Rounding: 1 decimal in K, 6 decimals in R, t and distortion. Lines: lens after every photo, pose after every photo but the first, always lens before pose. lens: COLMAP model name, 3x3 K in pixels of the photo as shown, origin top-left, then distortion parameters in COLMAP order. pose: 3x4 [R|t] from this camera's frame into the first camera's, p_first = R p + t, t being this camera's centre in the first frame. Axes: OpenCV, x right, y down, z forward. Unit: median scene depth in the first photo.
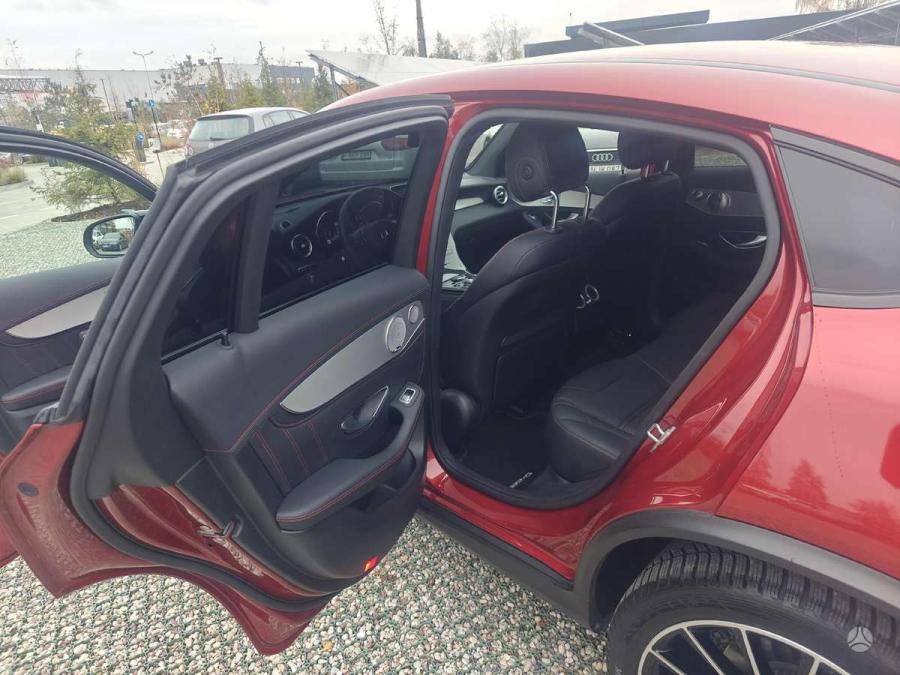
lens RADIAL K [[596.8, 0, 455.3], [0, 596.8, 340.4], [0, 0, 1]] dist [0.039990, -0.045576]
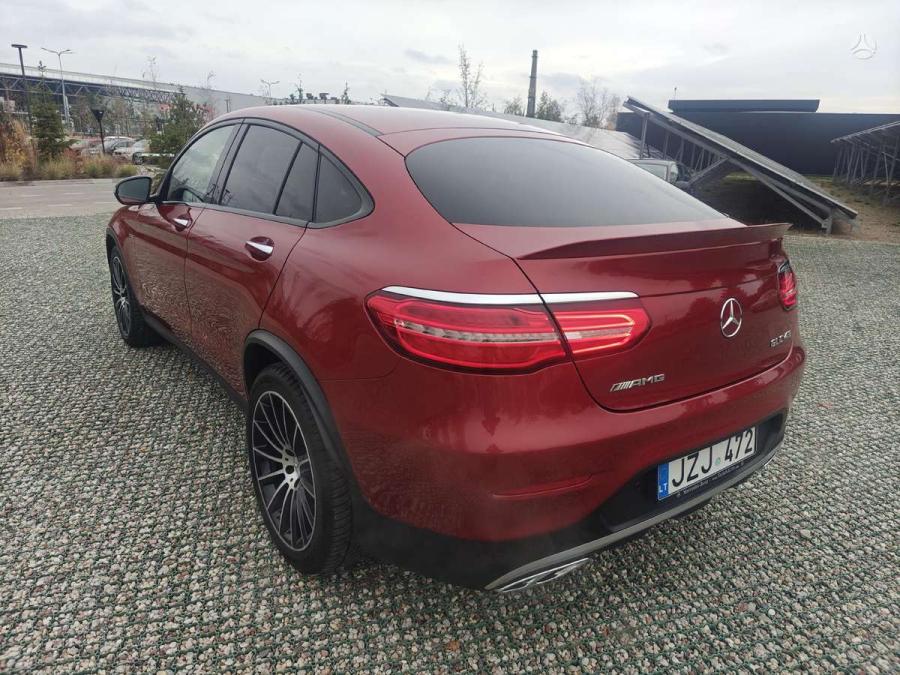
lens RADIAL K [[596.8, 0, 455.3], [0, 596.8, 340.4], [0, 0, 1]] dist [0.039990, -0.045576]
pose [[0.980920, 0.154893, -0.117488, 0.582475], [-0.163413, 0.984302, -0.066672, 0.157786], [0.105317, 0.084599, 0.990834, -0.400908]]
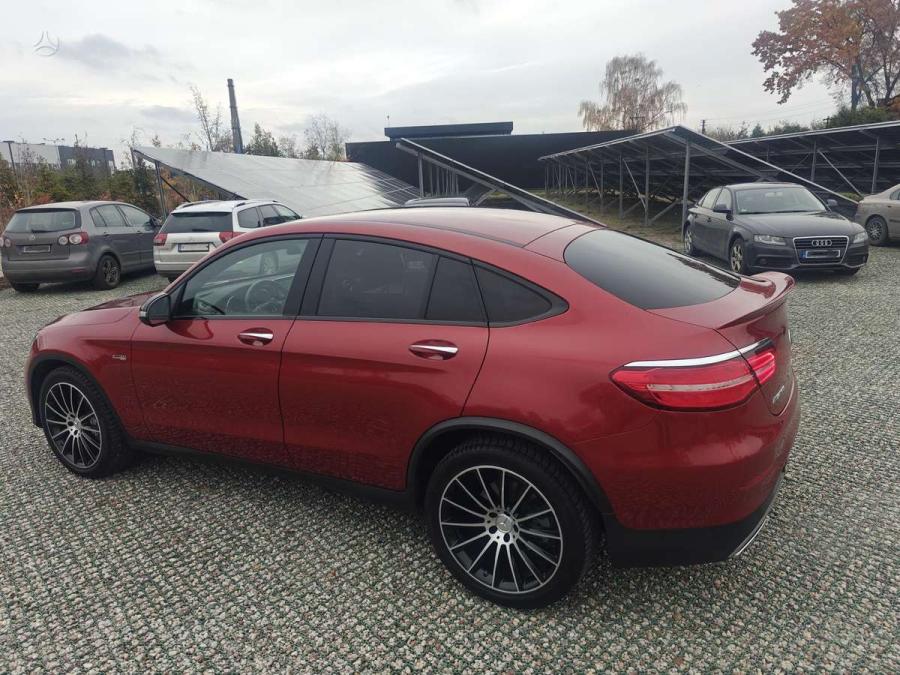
lens RADIAL K [[625.3, 0, 447.9], [0, 625.3, 348.6], [0, 0, 1]] dist [0.047449, -0.051027]
pose [[0.965793, -0.030108, 0.257559, -0.107986], [0.065395, 0.989413, -0.129560, 0.151065], [-0.250931, 0.141971, 0.957537, -0.612232]]
